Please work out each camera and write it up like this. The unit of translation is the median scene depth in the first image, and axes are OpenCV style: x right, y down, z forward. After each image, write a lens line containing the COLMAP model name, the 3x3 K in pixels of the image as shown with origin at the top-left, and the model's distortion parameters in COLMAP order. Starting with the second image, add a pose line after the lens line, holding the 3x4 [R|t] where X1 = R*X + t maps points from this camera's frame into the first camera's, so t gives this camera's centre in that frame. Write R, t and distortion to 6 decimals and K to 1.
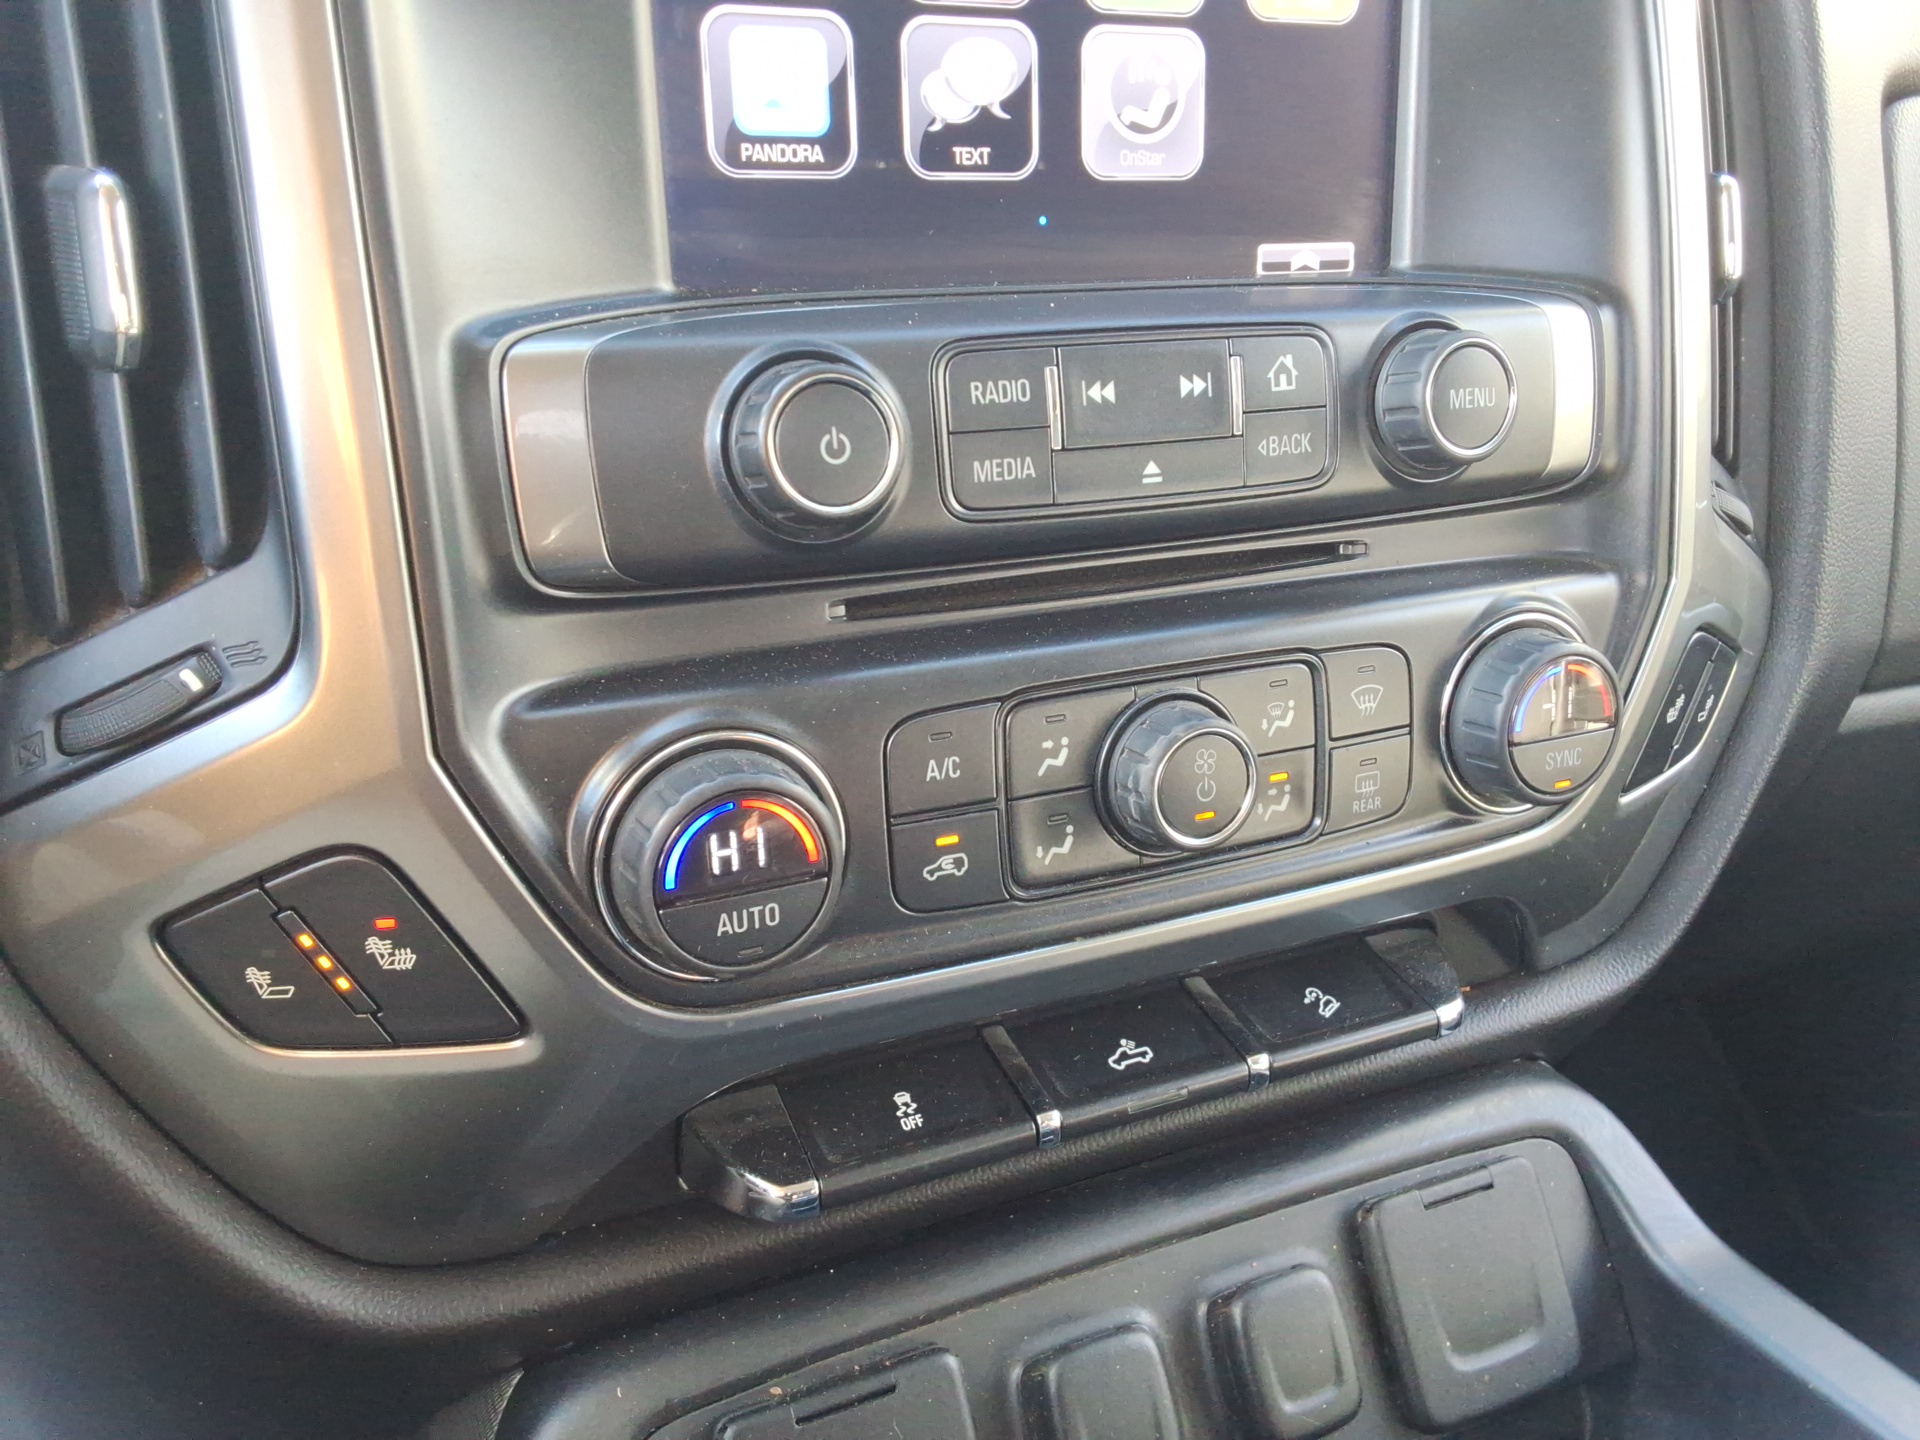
lens RADIAL K [[1549.4, 0, 971.8], [0, 1549.4, 687.7], [0, 0, 1]] dist [0.134872, -0.215701]
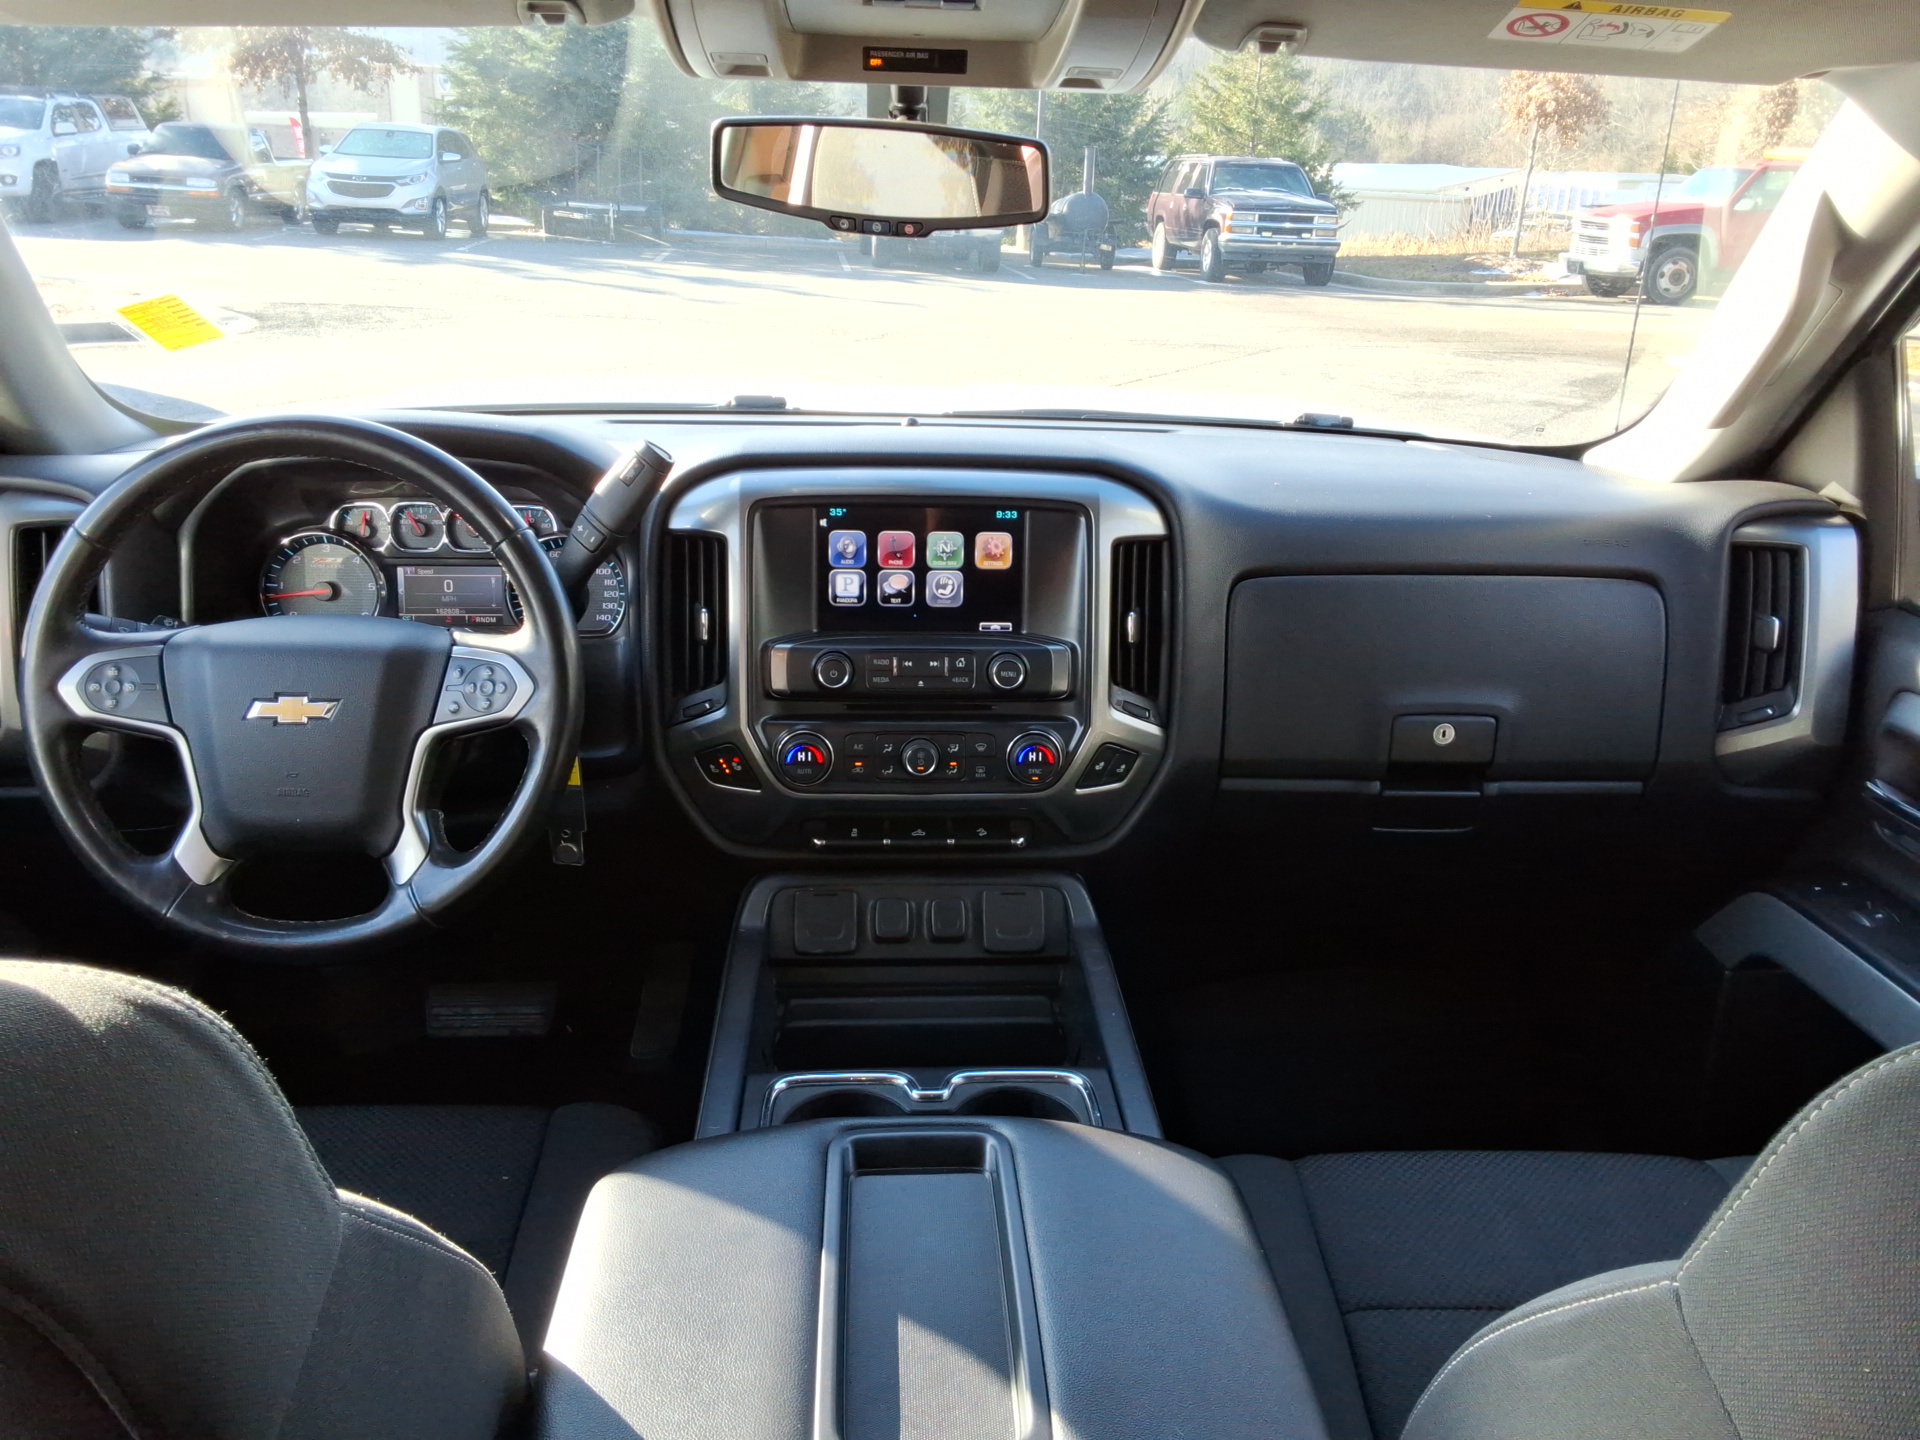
lens RADIAL K [[1549.4, 0, 971.8], [0, 1549.4, 687.7], [0, 0, 1]] dist [0.134872, -0.215701]
pose [[0.925504, 0.129727, -0.355827, 1.598888], [-0.134390, 0.990859, 0.011698, -0.182272], [0.354092, 0.036993, 0.934479, -2.612646]]
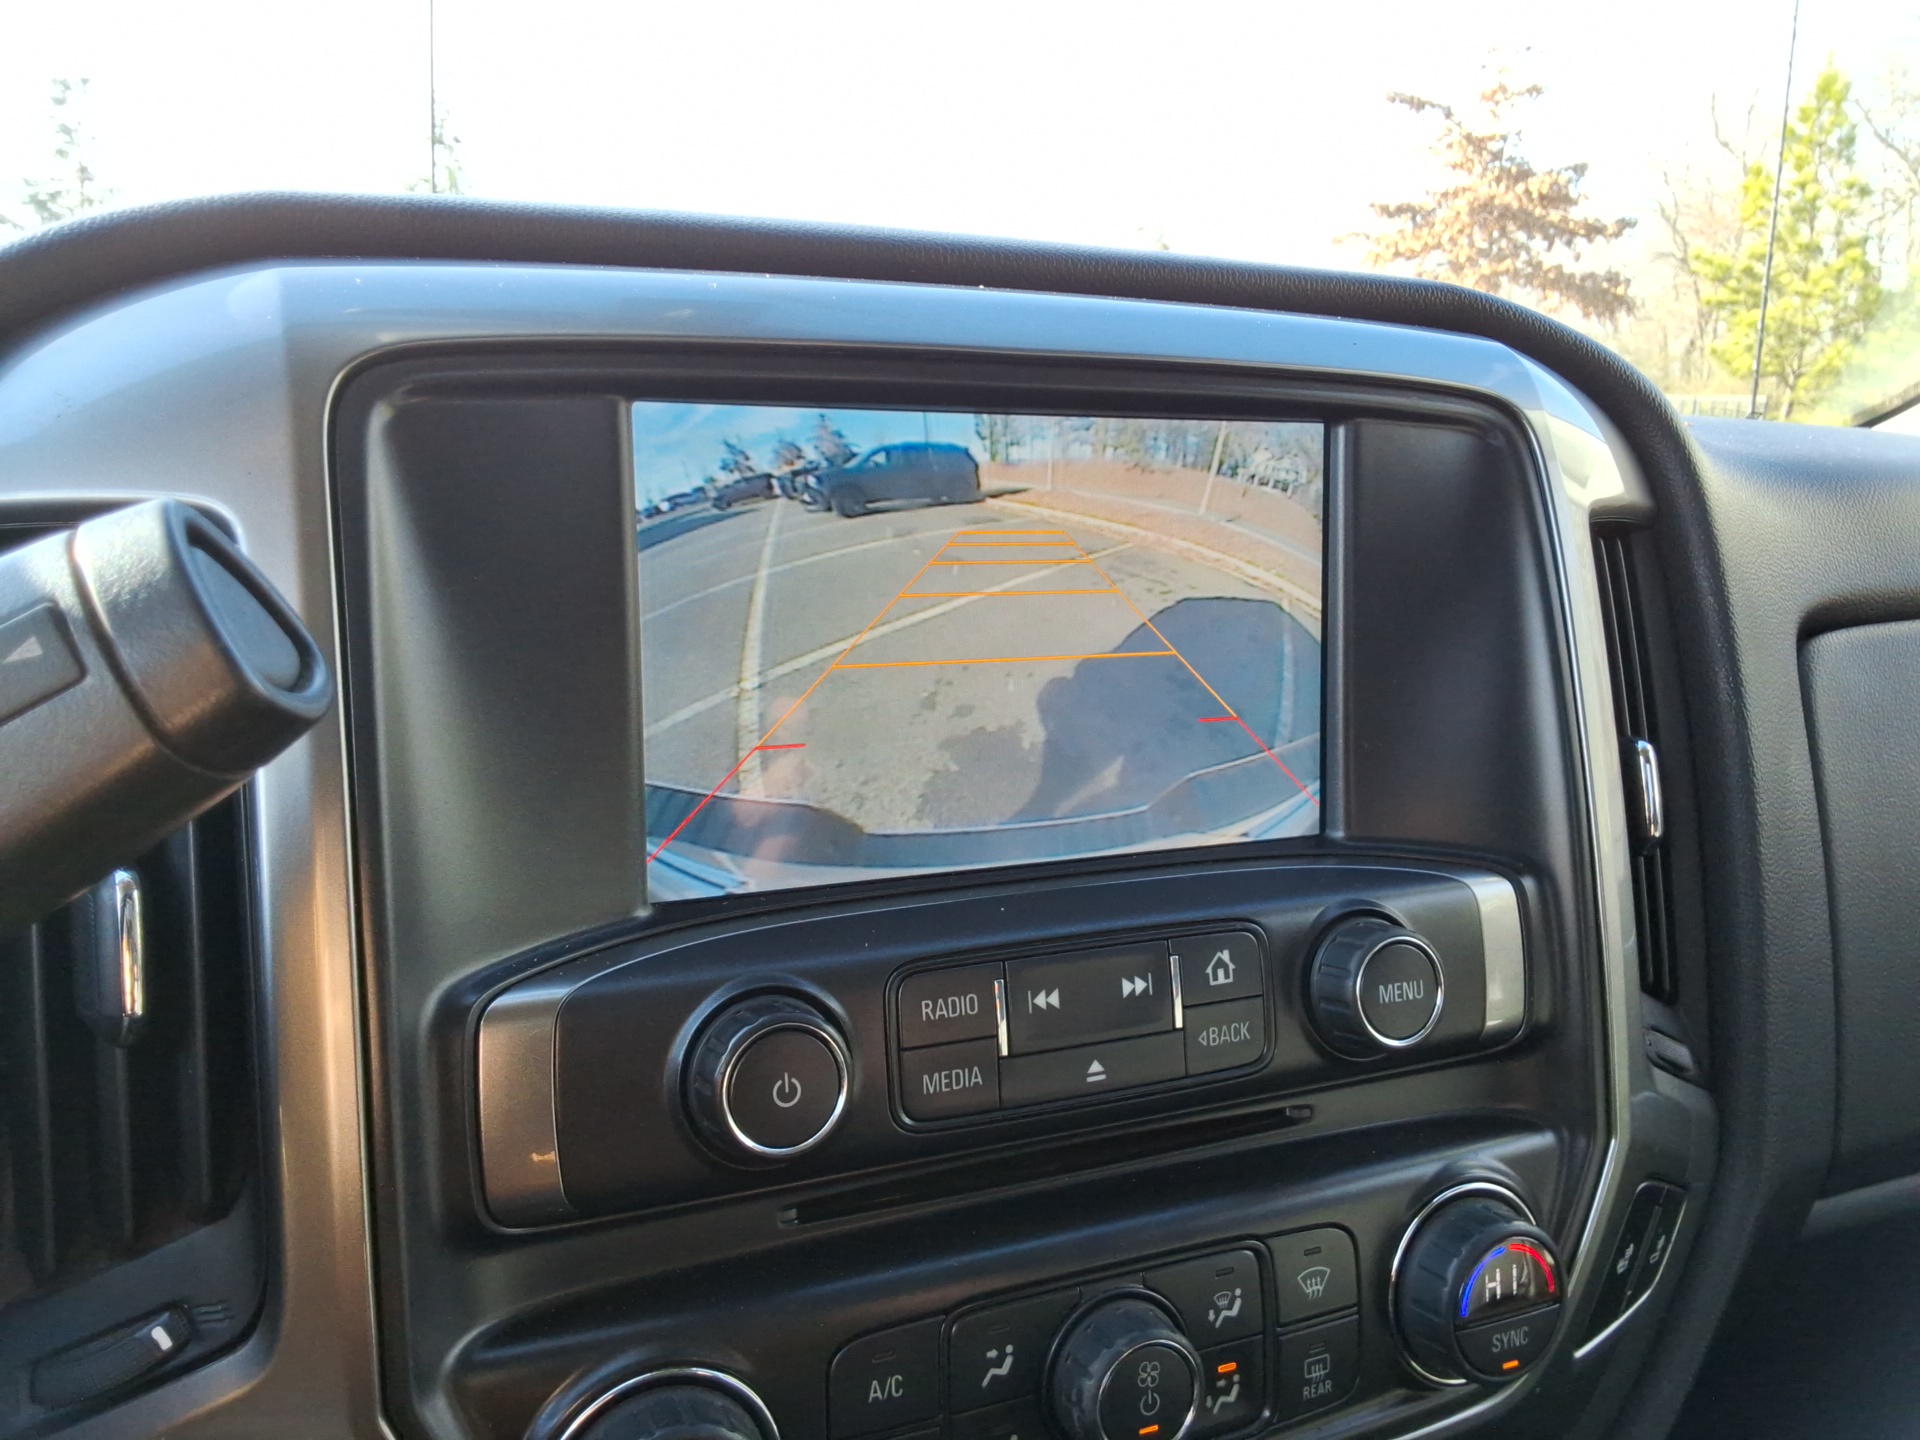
lens RADIAL K [[1549.4, 0, 971.8], [0, 1549.4, 687.7], [0, 0, 1]] dist [0.134872, -0.215701]
pose [[0.999845, 0.015392, -0.008493, 0.035145], [-0.016587, 0.986038, -0.165695, -0.205873], [0.005824, 0.165810, 0.986140, -0.076936]]
